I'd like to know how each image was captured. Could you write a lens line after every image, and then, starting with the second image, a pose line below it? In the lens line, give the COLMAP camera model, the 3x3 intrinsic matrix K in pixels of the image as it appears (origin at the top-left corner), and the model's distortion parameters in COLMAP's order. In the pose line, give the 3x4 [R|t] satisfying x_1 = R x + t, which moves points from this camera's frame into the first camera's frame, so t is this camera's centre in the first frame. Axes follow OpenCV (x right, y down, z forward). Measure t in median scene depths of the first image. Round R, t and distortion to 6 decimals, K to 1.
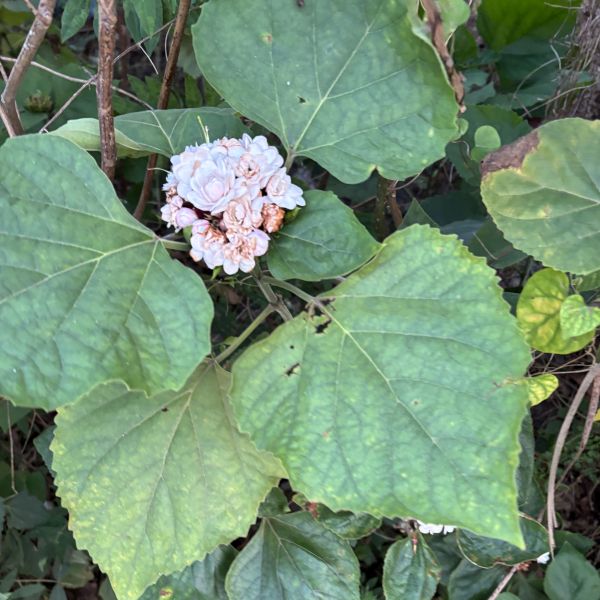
lens RADIAL K [[433.6, 0, 295.6], [0, 433.6, 298.6], [0, 0, 1]] dist [-0.067919, 0.022688]
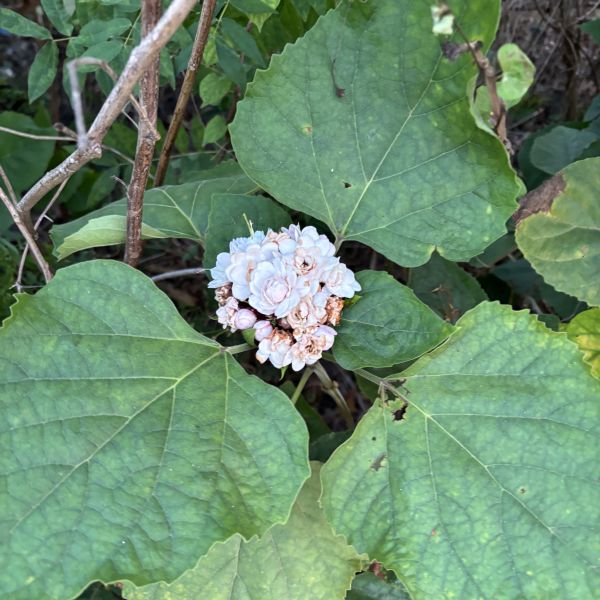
lens RADIAL K [[433.6, 0, 302.0], [0, 433.6, 300.9], [0, 0, 1]] dist [-0.067919, 0.022688]
pose [[0.990383, -0.132228, 0.040699, -0.176583], [0.133819, 0.990230, -0.039201, -0.189717], [-0.035118, 0.044270, 0.998402, 0.028350]]
